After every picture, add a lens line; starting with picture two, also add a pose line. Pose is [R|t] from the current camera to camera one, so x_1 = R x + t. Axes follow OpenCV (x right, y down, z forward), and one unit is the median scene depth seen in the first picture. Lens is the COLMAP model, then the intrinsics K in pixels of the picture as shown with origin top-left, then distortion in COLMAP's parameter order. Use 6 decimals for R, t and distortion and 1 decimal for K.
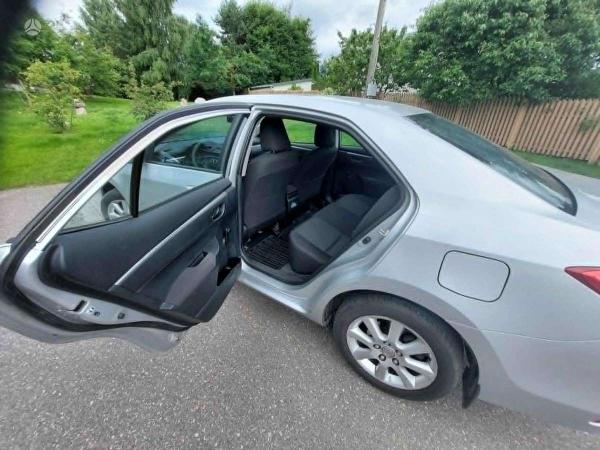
lens RADIAL K [[245.4, 0, 301.5], [0, 245.4, 223.0], [0, 0, 1]] dist [-0.009433, 0.000663]
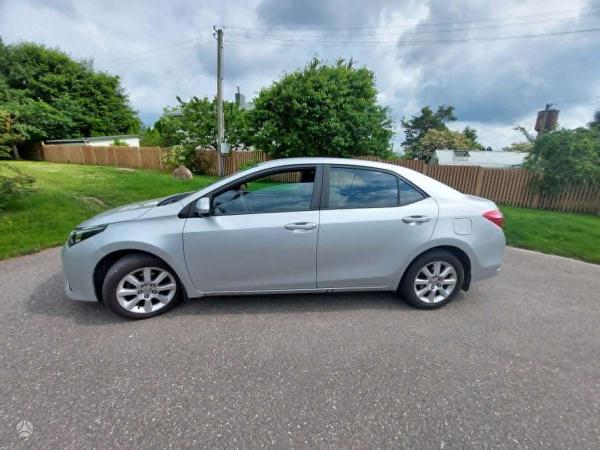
lens RADIAL K [[245.4, 0, 301.5], [0, 245.4, 223.0], [0, 0, 1]] dist [-0.009433, 0.000663]
pose [[0.778230, -0.162933, 0.606474, -0.087702], [0.279287, 0.954788, -0.101873, -0.000665], [-0.562456, 0.248662, 0.788550, -0.001828]]
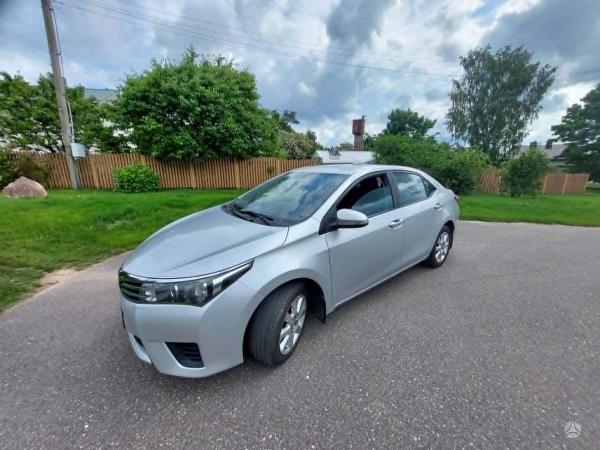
lens RADIAL K [[245.4, 0, 301.5], [0, 245.4, 223.0], [0, 0, 1]] dist [-0.009433, 0.000663]
pose [[0.302441, -0.261449, 0.916610, -0.147591], [0.438624, 0.891951, 0.109689, -0.040263], [-0.846250, 0.368873, 0.384440, 0.065092]]
